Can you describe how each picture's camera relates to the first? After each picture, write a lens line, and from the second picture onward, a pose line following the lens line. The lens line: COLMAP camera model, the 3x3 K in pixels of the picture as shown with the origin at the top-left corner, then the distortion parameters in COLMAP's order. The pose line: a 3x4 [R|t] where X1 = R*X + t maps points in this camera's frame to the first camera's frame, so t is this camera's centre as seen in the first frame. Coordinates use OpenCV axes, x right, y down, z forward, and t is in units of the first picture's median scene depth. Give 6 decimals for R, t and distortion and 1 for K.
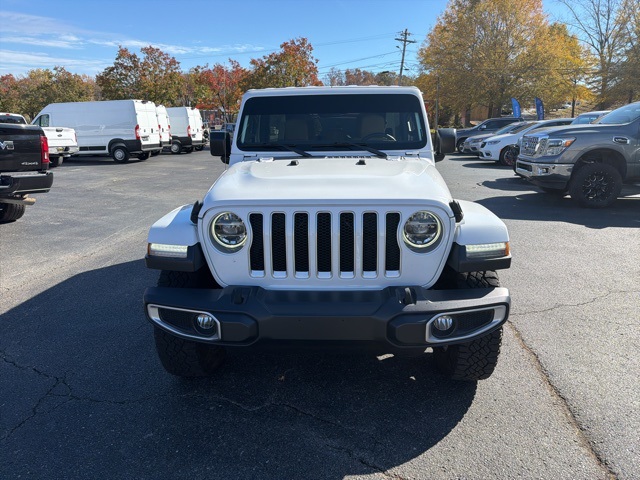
lens RADIAL K [[442.5, 0, 320.0], [0, 442.5, 240.0], [0, 0, 1]] dist [0.003888, -0.006919]
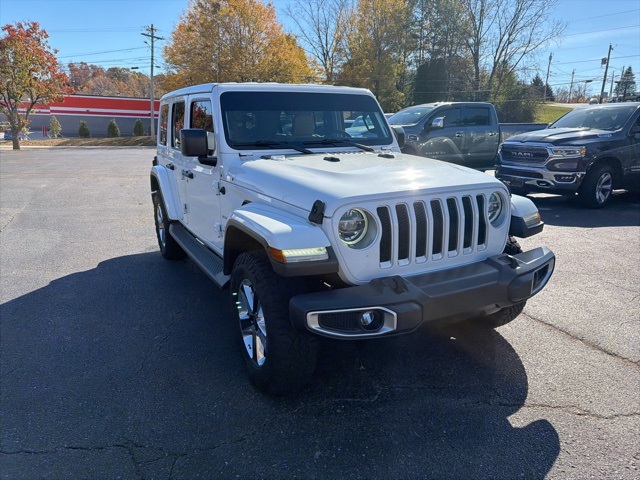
lens RADIAL K [[442.5, 0, 320.0], [0, 442.5, 240.0], [0, 0, 1]] dist [0.003888, -0.006919]
pose [[0.865397, -0.121373, 0.486166, -0.463443], [0.121433, 0.992099, 0.031526, -0.019535], [-0.486151, 0.031754, 0.873298, 0.101929]]
